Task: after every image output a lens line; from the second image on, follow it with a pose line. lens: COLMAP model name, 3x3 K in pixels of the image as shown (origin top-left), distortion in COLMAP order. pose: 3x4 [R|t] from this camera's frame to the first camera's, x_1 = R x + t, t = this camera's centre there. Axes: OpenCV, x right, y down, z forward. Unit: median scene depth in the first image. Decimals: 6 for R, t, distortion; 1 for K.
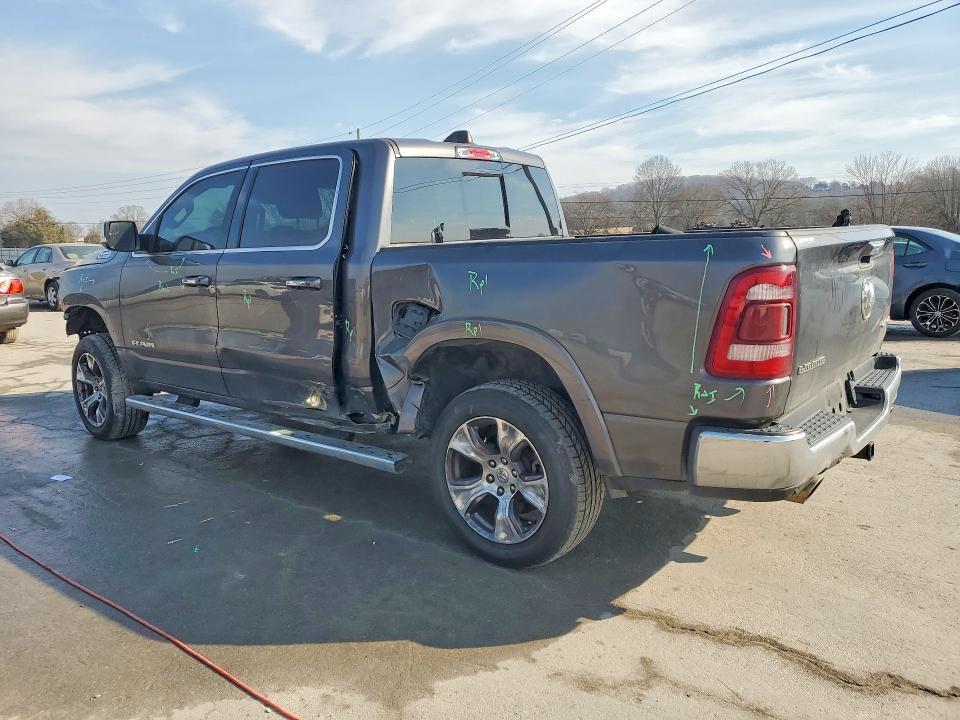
lens RADIAL K [[746.8, 0, 480.0], [0, 746.8, 360.0], [0, 0, 1]] dist [0.004650, -0.015790]
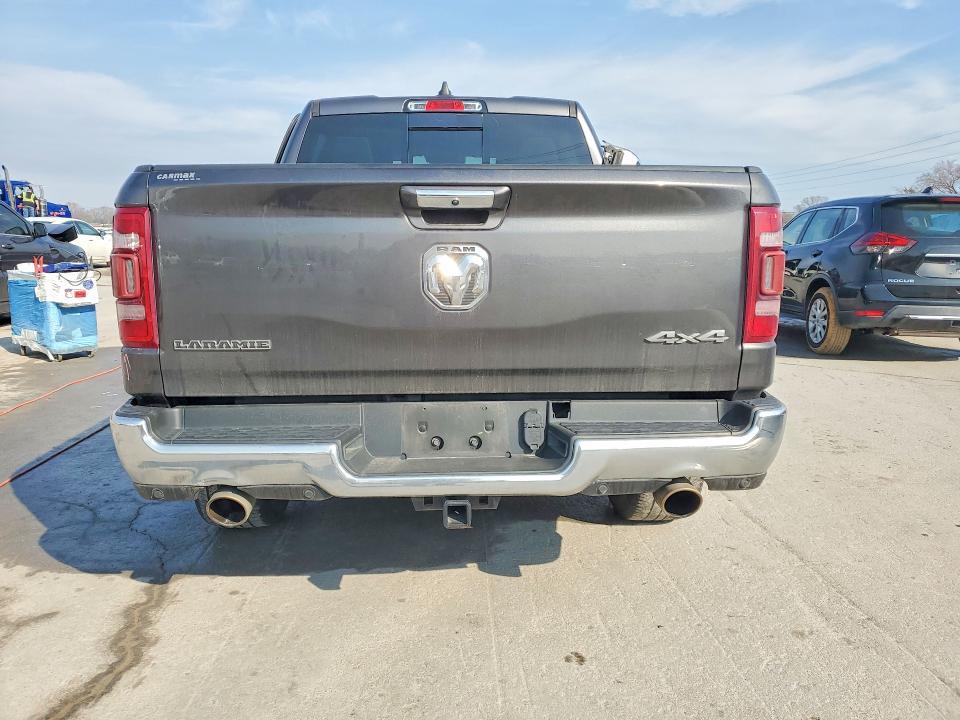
lens RADIAL K [[758.7, 0, 474.3], [0, 758.7, 350.9], [0, 0, 1]] dist [0.007791, 0.002025]
pose [[0.648363, 0.132628, -0.749690, 1.063949], [-0.135779, 0.989066, 0.057550, -0.055970], [0.749126, 0.064479, 0.659282, 0.617136]]
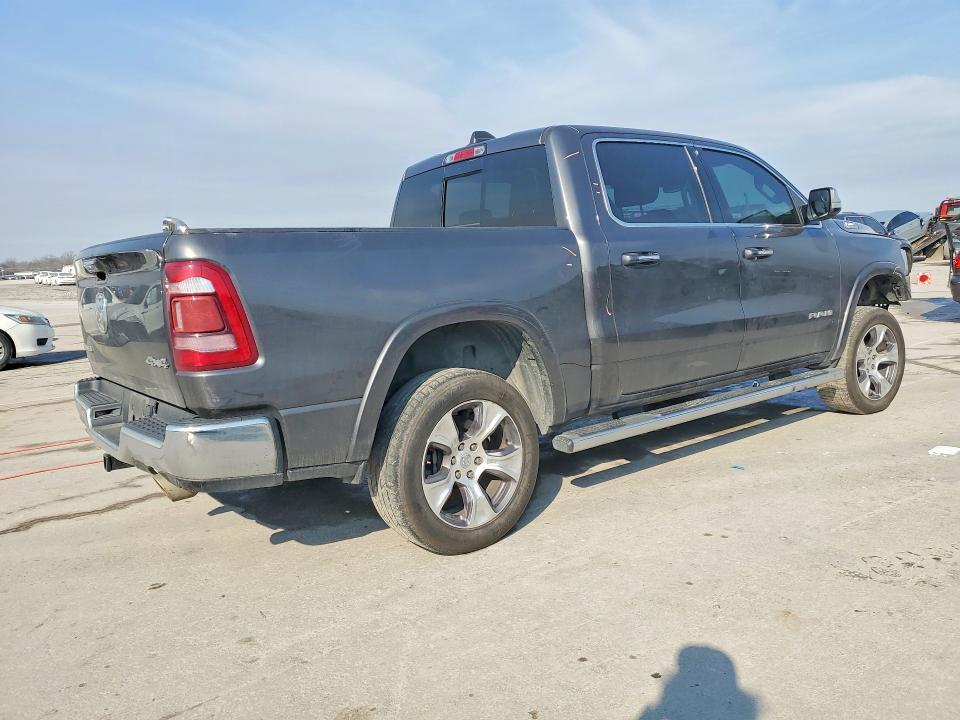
lens RADIAL K [[746.8, 0, 480.0], [0, 746.8, 360.0], [0, 0, 1]] dist [0.004650, -0.015790]
pose [[-0.253365, 0.125900, -0.959143, 1.415564], [-0.116359, 0.980330, 0.159419, -0.229648], [0.960347, 0.151996, -0.233732, 1.805368]]
